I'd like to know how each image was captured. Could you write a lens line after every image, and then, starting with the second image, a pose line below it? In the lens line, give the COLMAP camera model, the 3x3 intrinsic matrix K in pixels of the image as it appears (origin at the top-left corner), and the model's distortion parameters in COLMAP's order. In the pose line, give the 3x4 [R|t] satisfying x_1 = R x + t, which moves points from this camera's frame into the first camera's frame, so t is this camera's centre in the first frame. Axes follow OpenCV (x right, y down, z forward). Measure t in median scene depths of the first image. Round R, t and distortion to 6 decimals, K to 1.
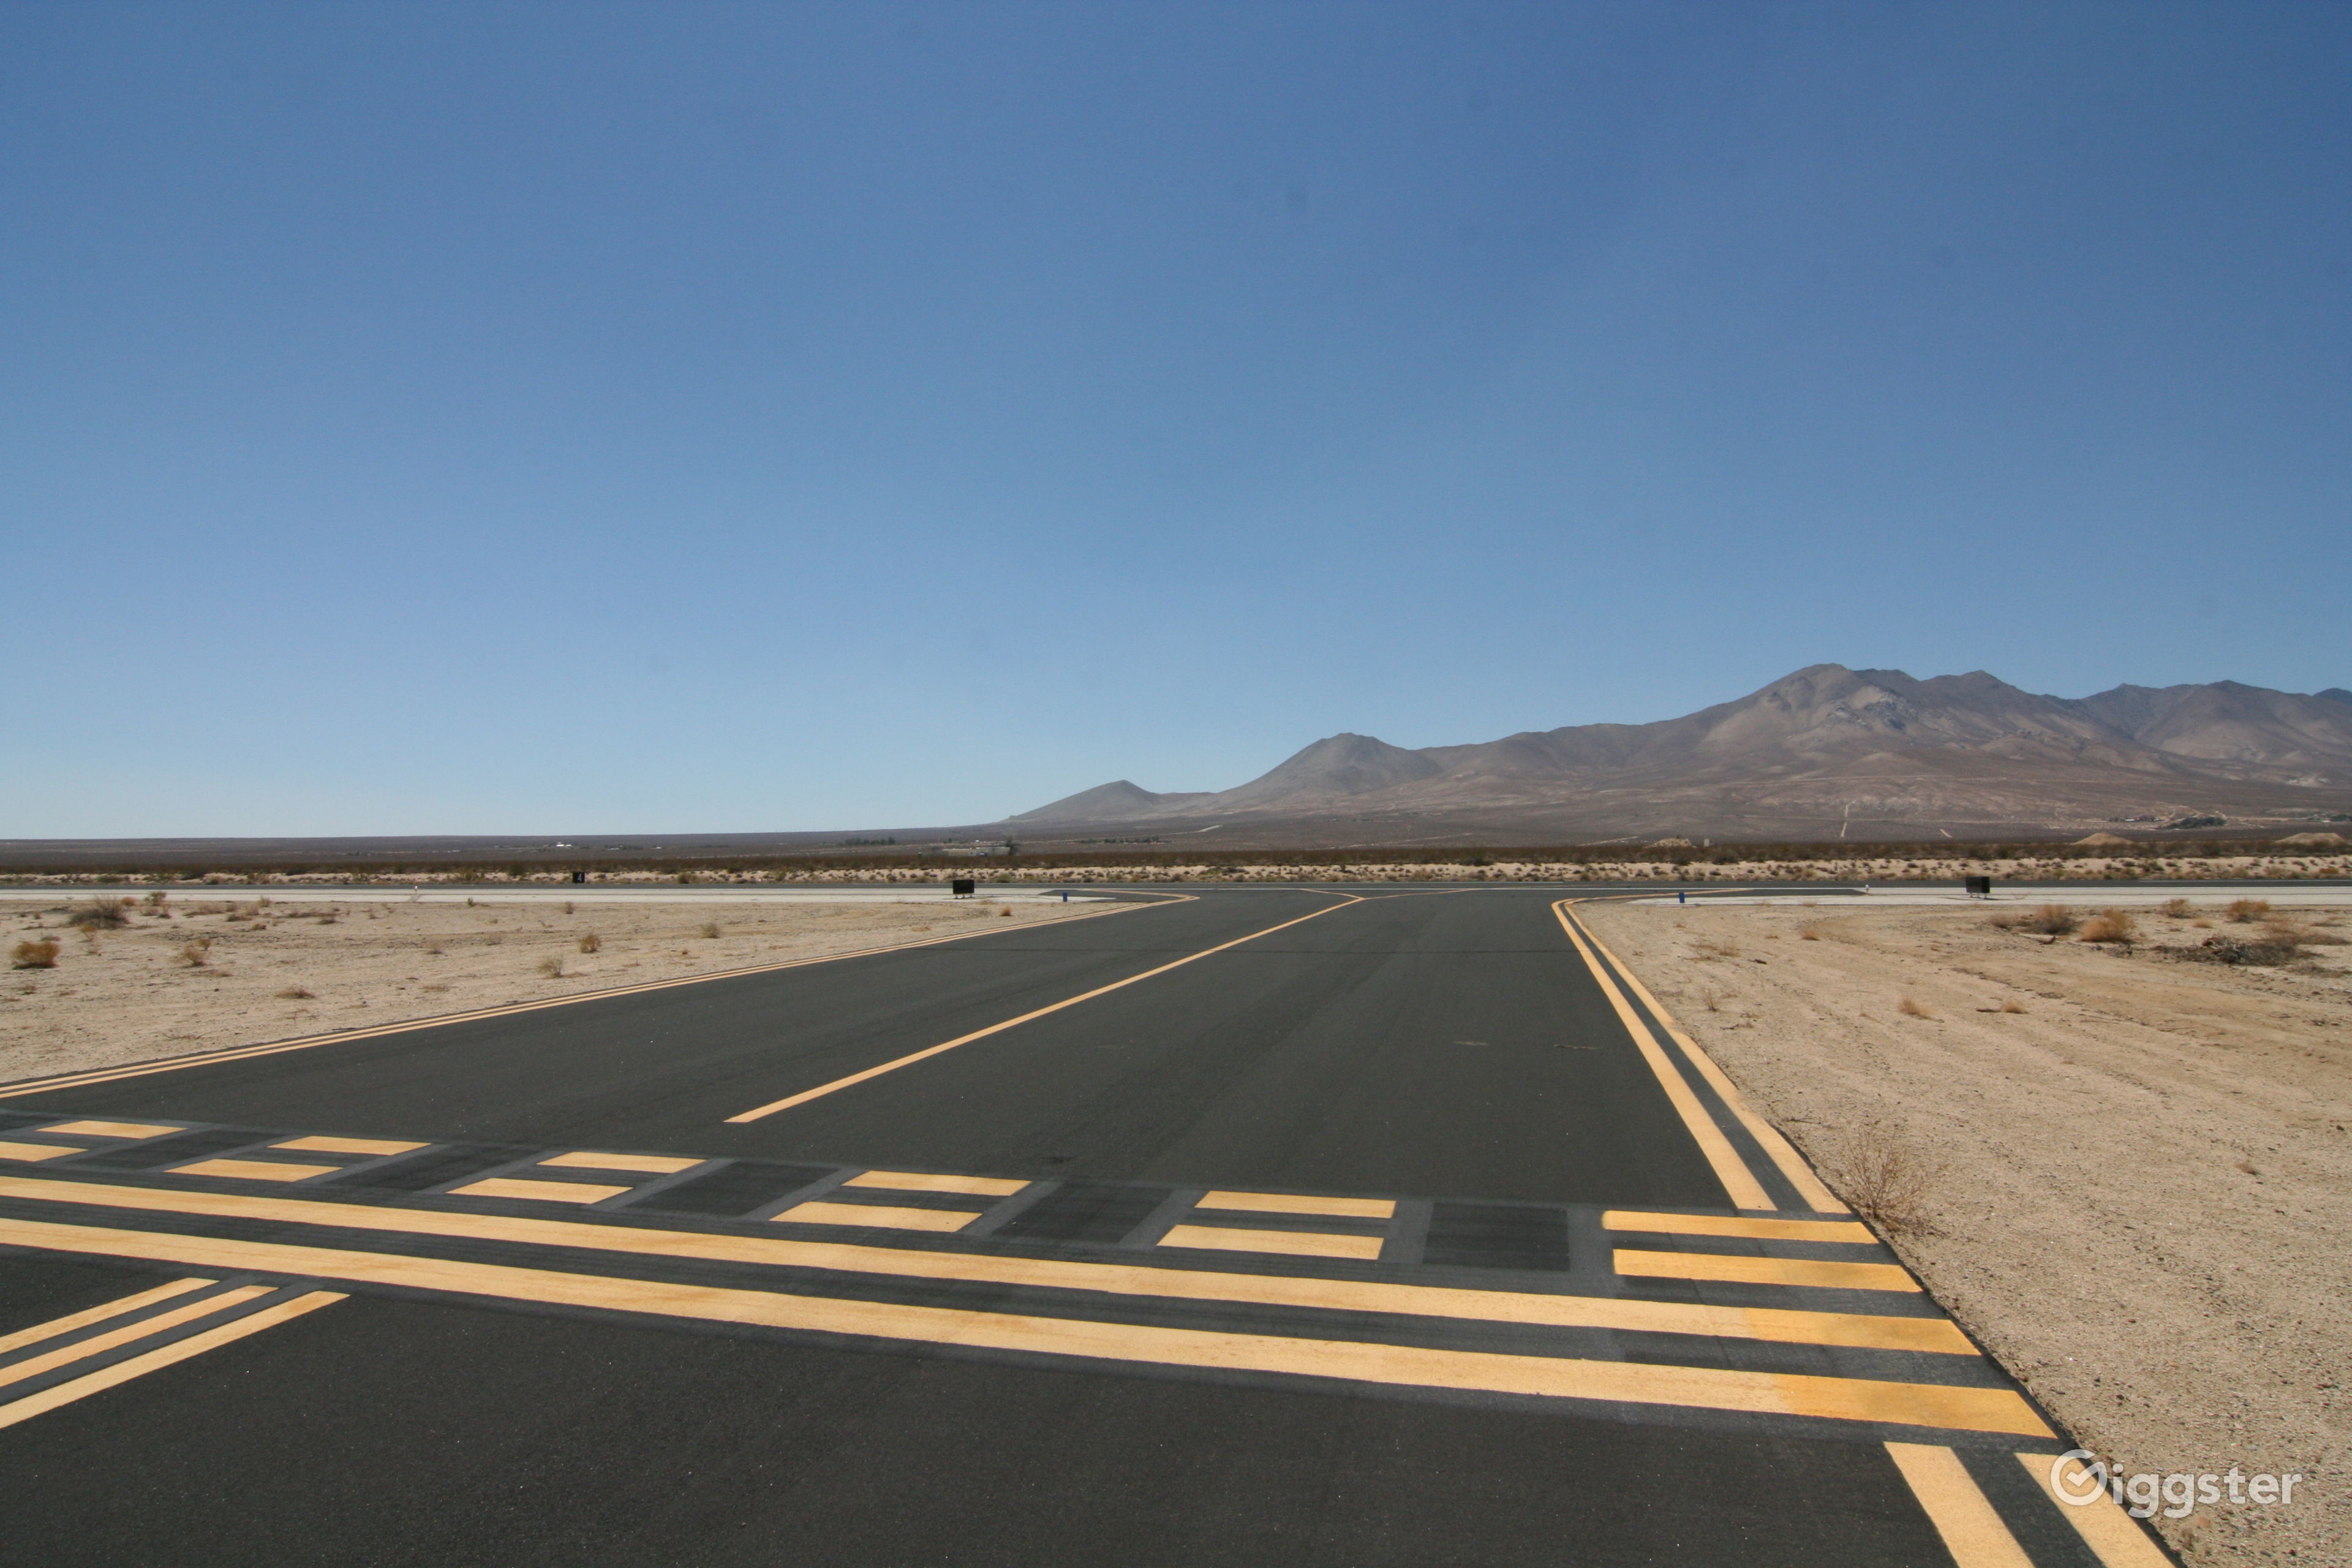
lens RADIAL K [[1329.4, 0, 1181.1], [0, 1329.4, 768.6], [0, 0, 1]] dist [-0.008404, -0.009860]
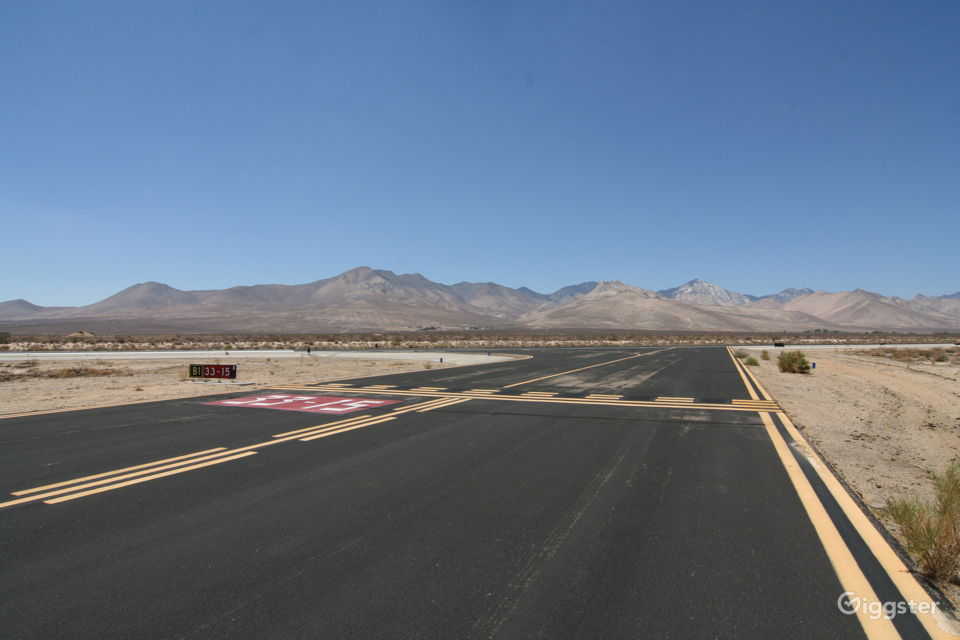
lens RADIAL K [[542.6, 0, 481.5], [0, 542.6, 313.8], [0, 0, 1]] dist [-0.008404, -0.009860]
pose [[0.817630, 0.027915, 0.575067, 0.066196], [-0.038896, 0.999220, 0.006798, -0.001529], [-0.574429, -0.027926, 0.818078, -0.017078]]
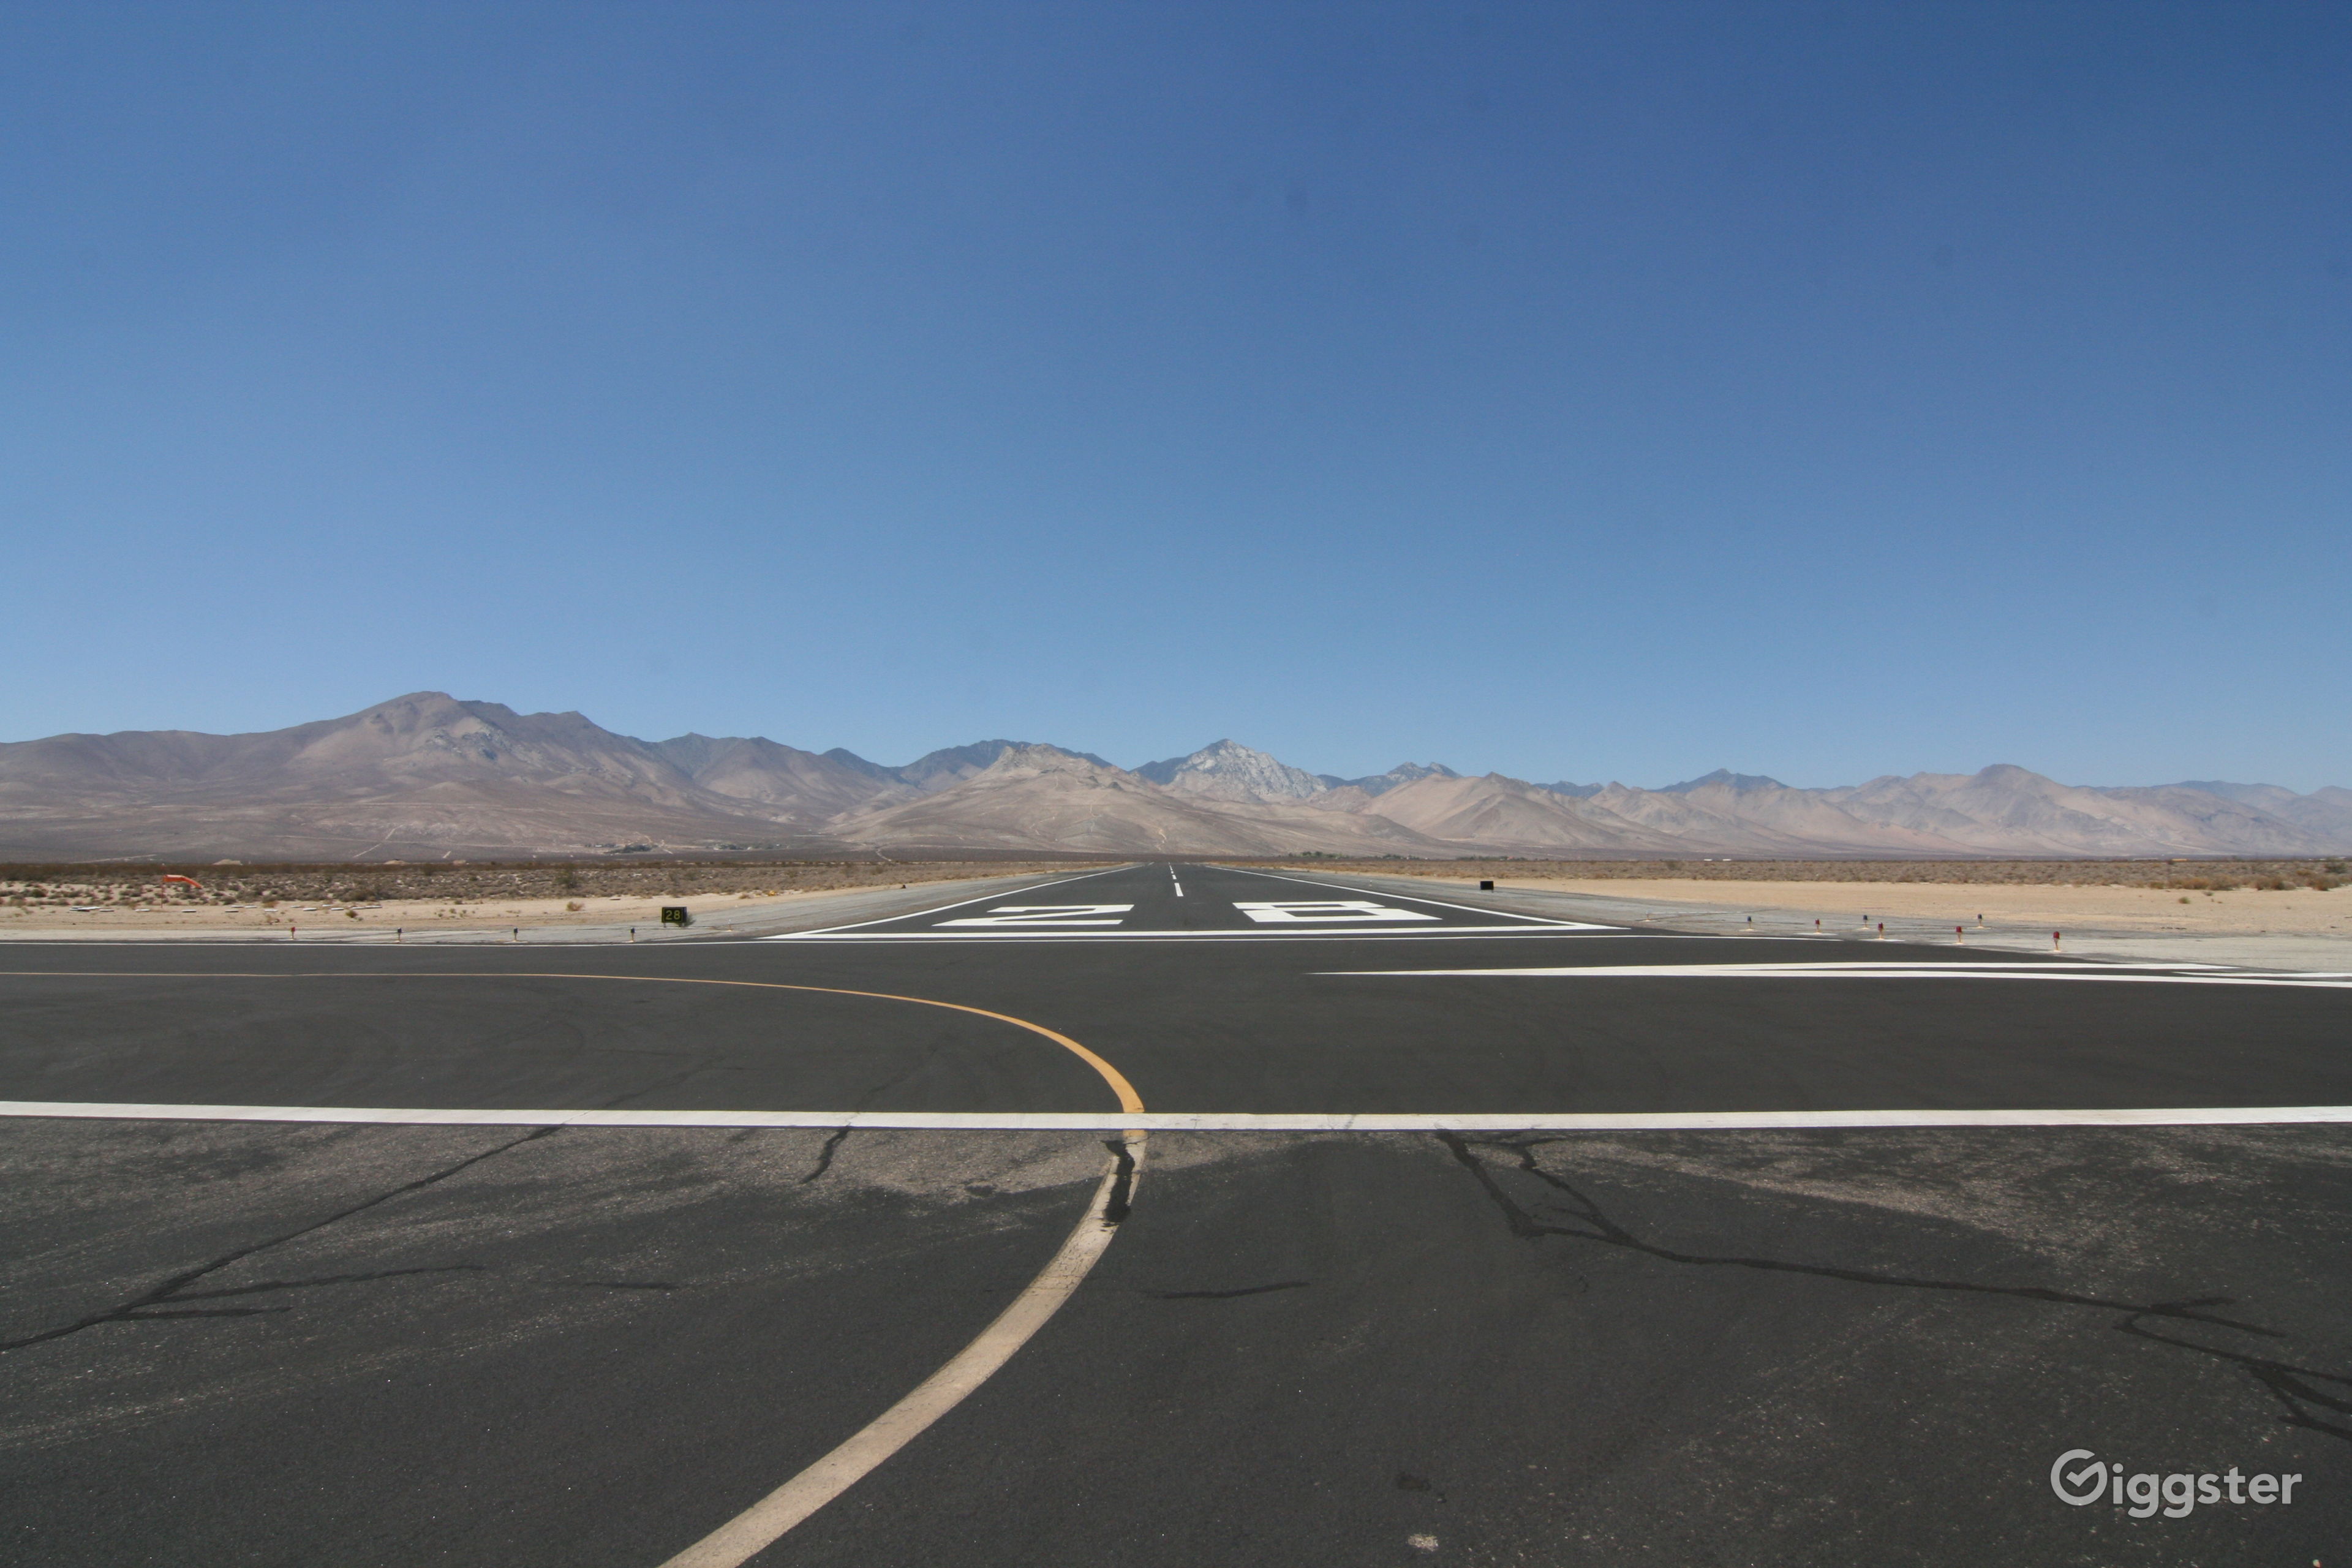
lens RADIAL K [[1329.4, 0, 1177.5], [0, 1329.4, 772.1], [0, 0, 1]] dist [-0.008404, -0.009860]
pose [[0.589682, 0.057819, 0.805563, -0.011114], [-0.048798, 0.998163, -0.035922, -0.006717], [-0.806160, -0.018127, 0.591420, -0.112353]]
